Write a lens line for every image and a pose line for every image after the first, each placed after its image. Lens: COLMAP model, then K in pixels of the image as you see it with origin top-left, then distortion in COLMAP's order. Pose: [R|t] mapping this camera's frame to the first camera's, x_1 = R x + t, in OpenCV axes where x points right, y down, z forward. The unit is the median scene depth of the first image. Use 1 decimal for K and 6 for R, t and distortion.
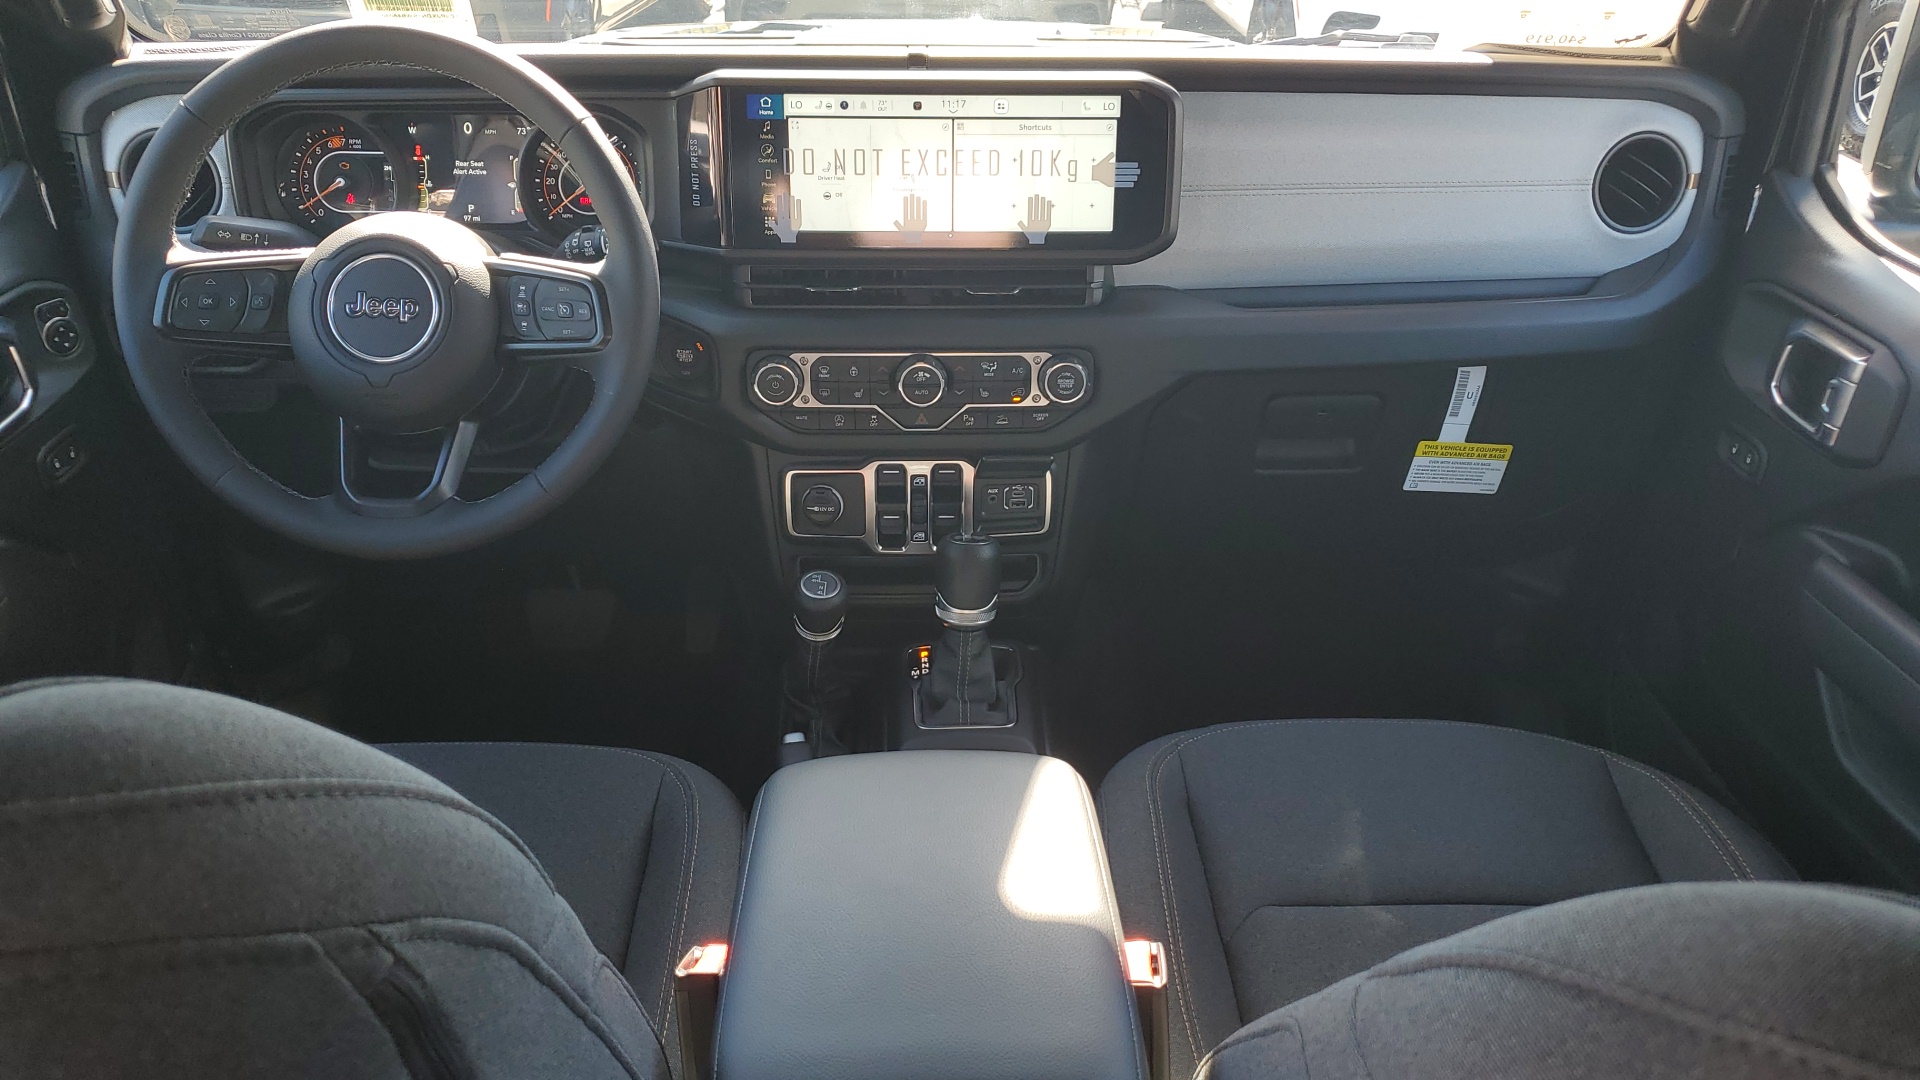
lens RADIAL K [[1449.2, 0, 960.0], [0, 1449.2, 540.0], [0, 0, 1]] dist [0.131380, -0.274729]
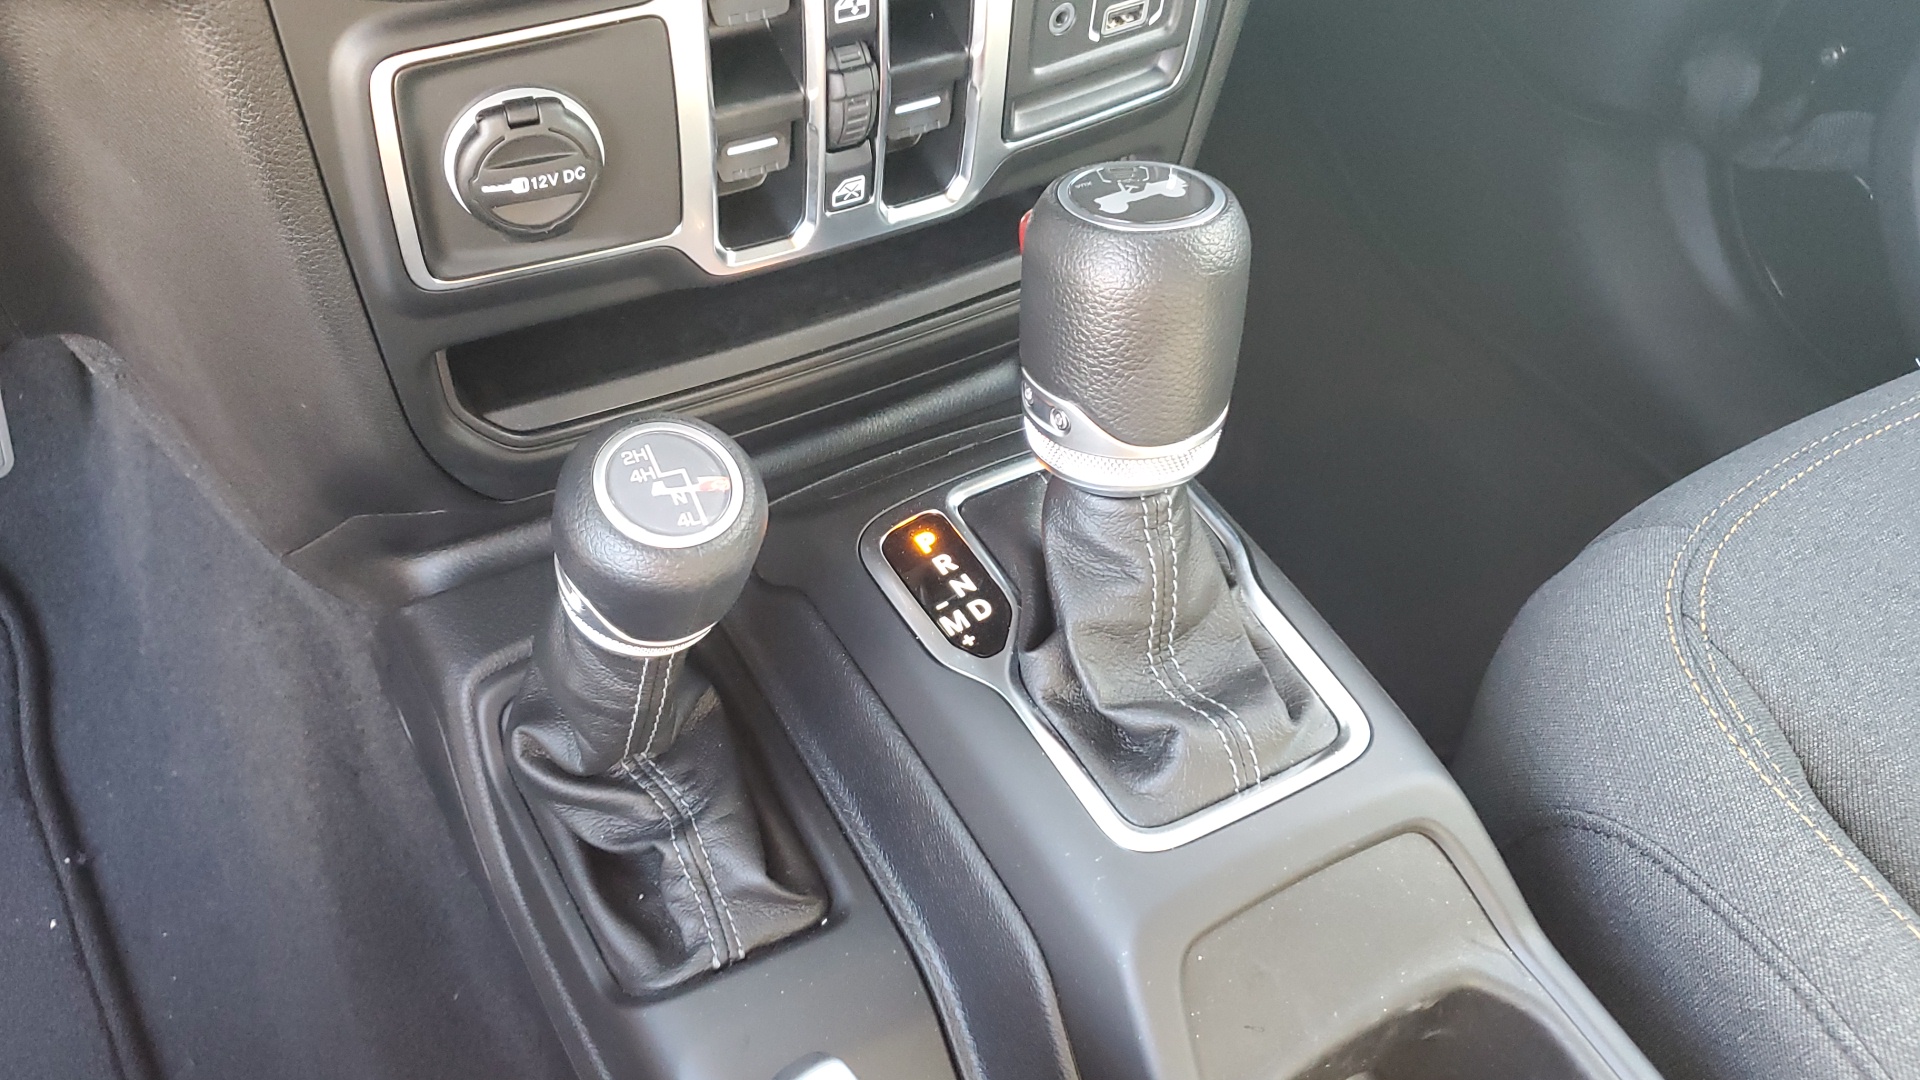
lens RADIAL K [[1576.1, 0, 960.0], [0, 1576.1, 540.0], [0, 0, 1]] dist [-0.004828, -0.001400]
pose [[0.872486, -0.310079, 0.377650, -0.173709], [0.139053, 0.898462, 0.416450, -0.079676], [-0.468436, -0.310833, 0.827013, 0.764186]]
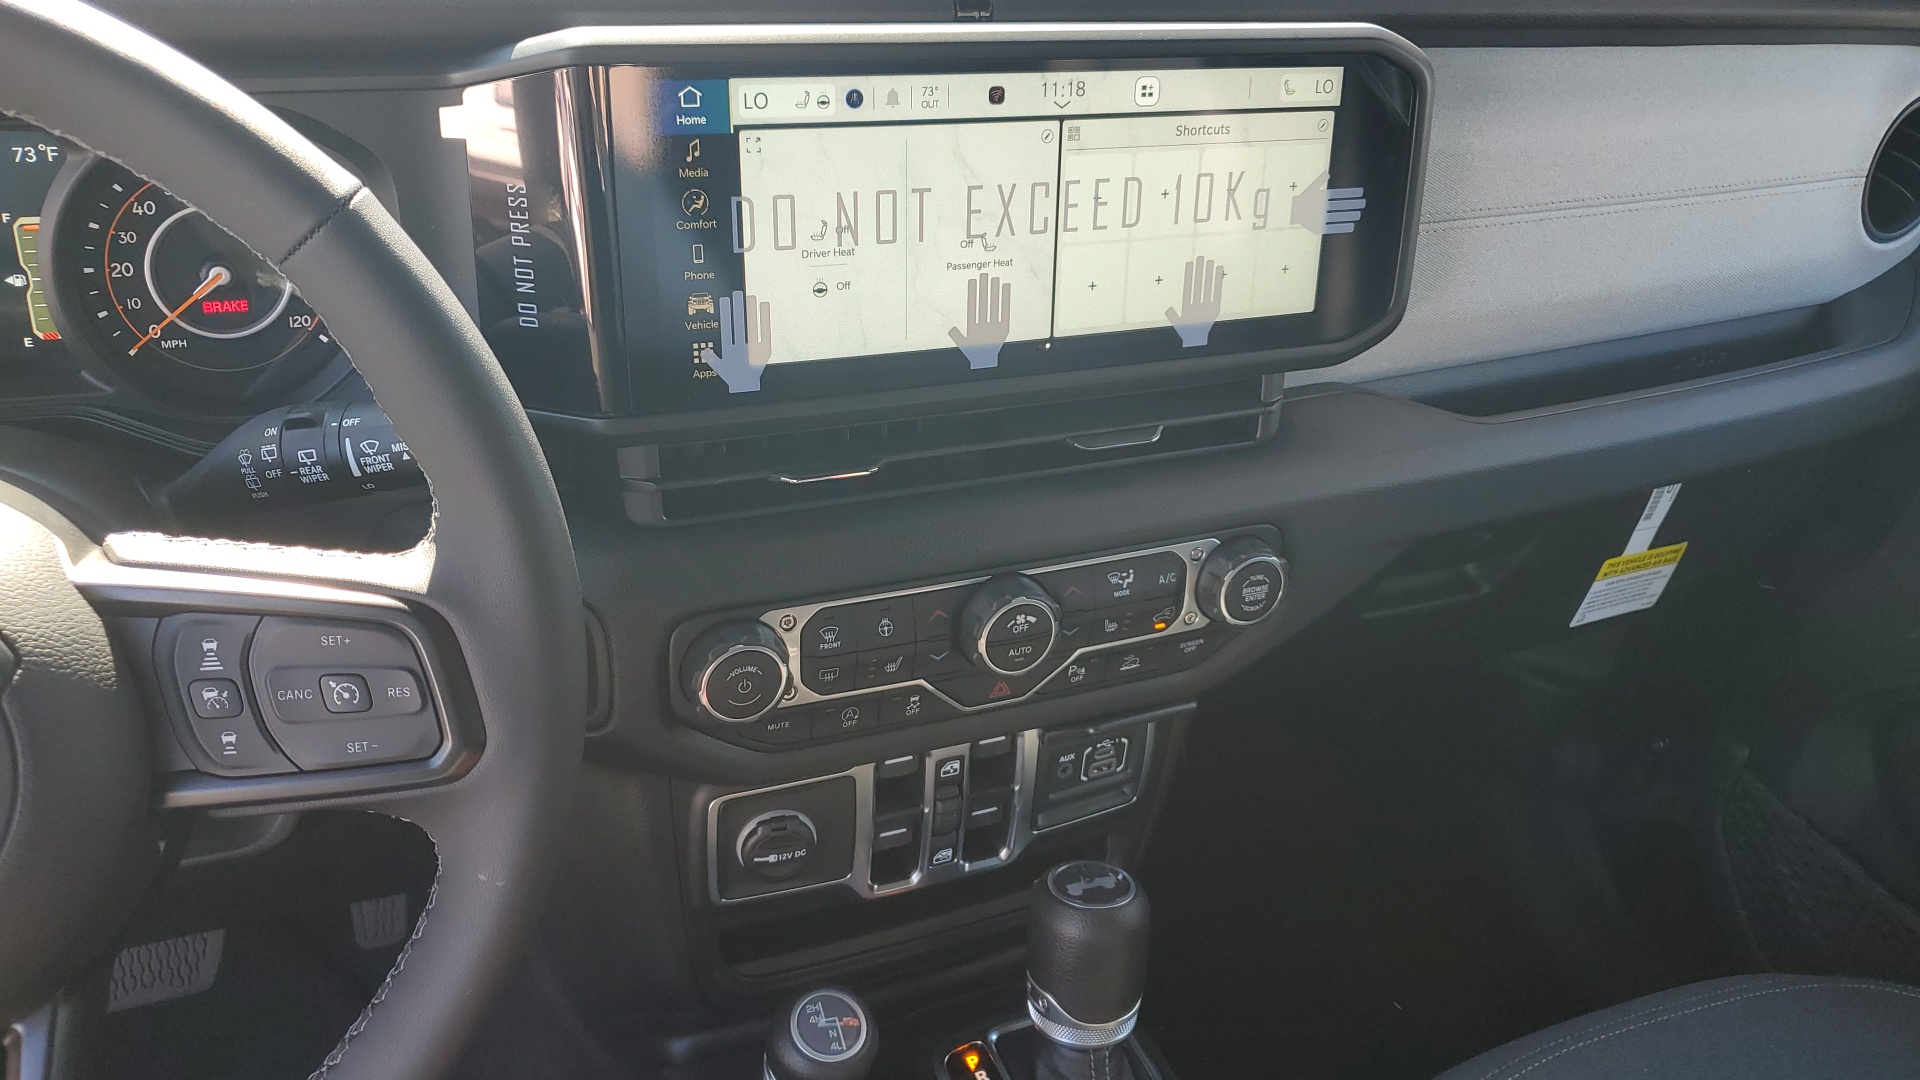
lens RADIAL K [[1438.9, 0, 922.2], [0, 1438.9, 540.8], [0, 0, 1]] dist [0.024603, 0.004843]
pose [[0.932041, -0.130973, 0.337854, -0.230039], [0.099260, 0.989011, 0.109570, -0.203259], [-0.348492, -0.068588, 0.934799, 0.545476]]
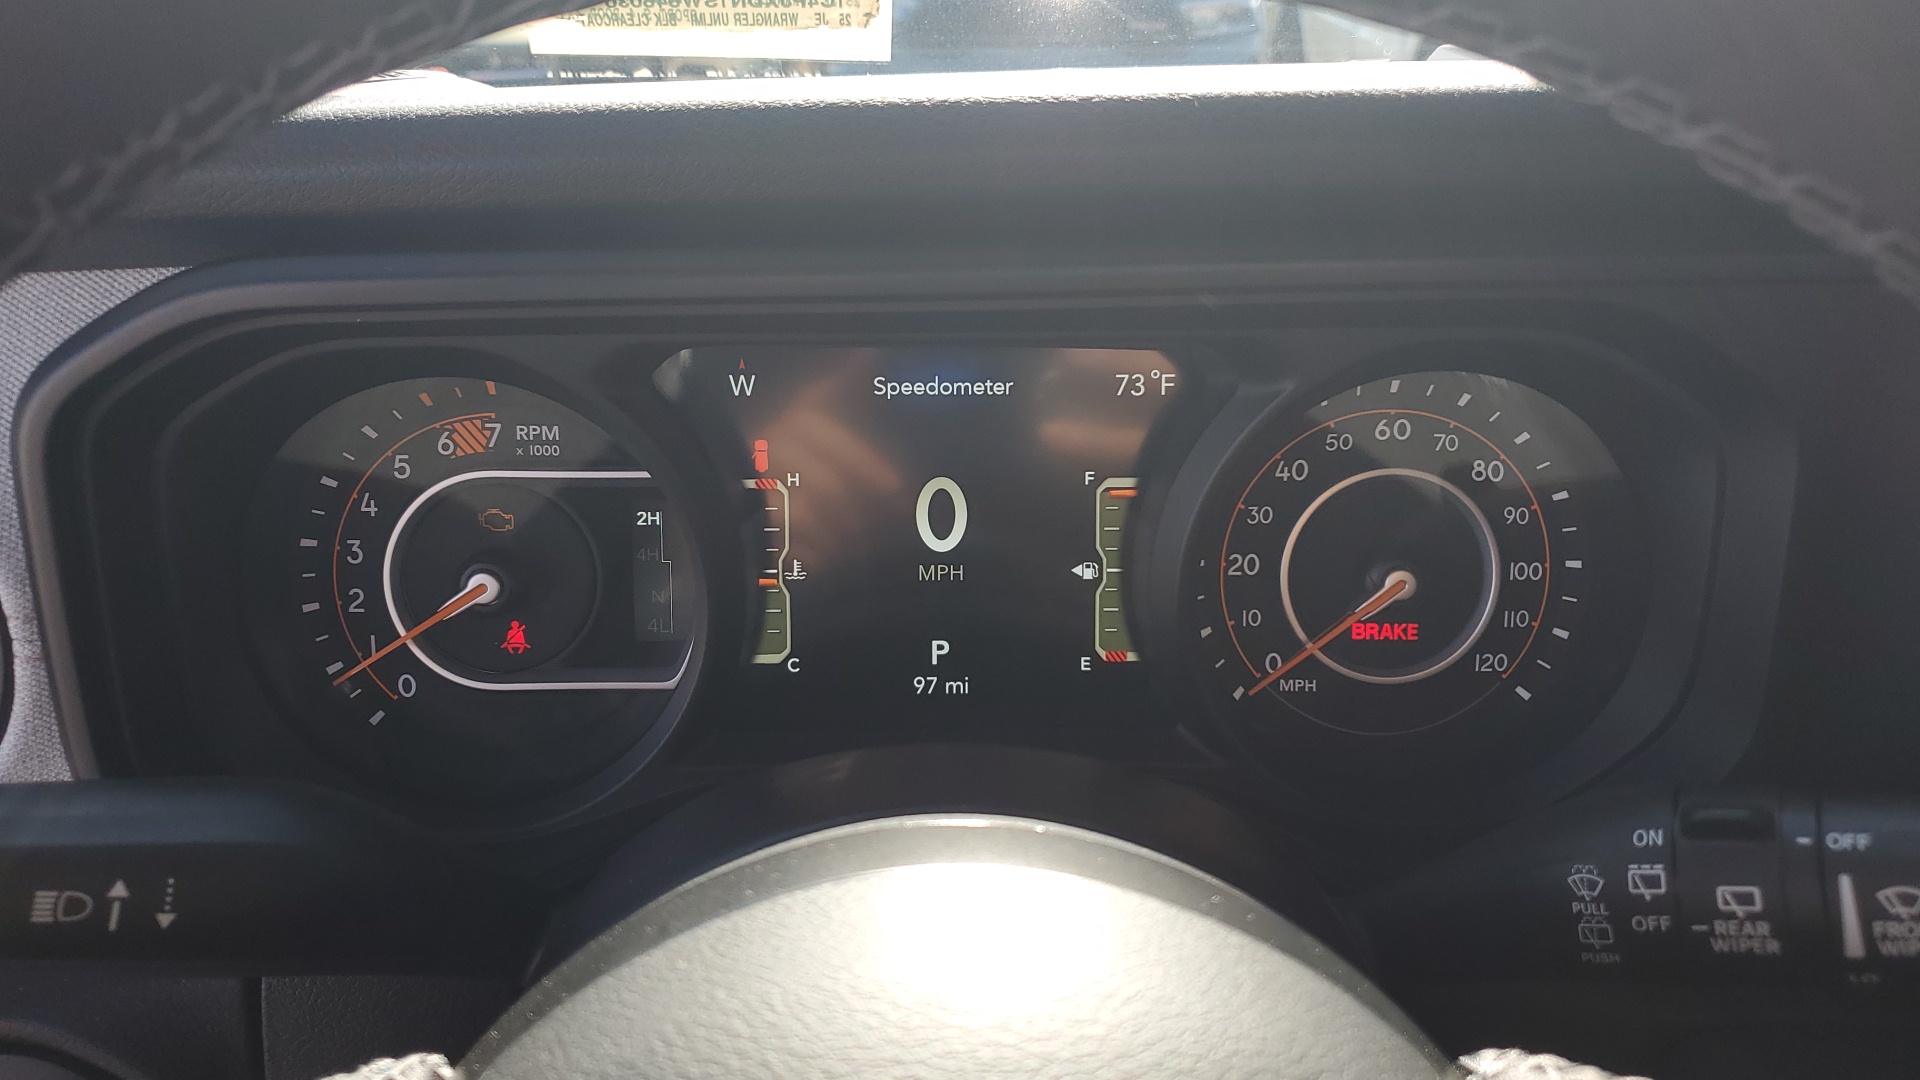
lens RADIAL K [[1481.3, 0, 985.5], [0, 1481.3, 542.4], [0, 0, 1]] dist [0.055623, -0.061459]
pose [[0.999869, -0.007728, 0.014202, -0.357696], [0.008678, 0.997641, -0.068099, -0.248533], [-0.013643, 0.068213, 0.997577, 0.779687]]
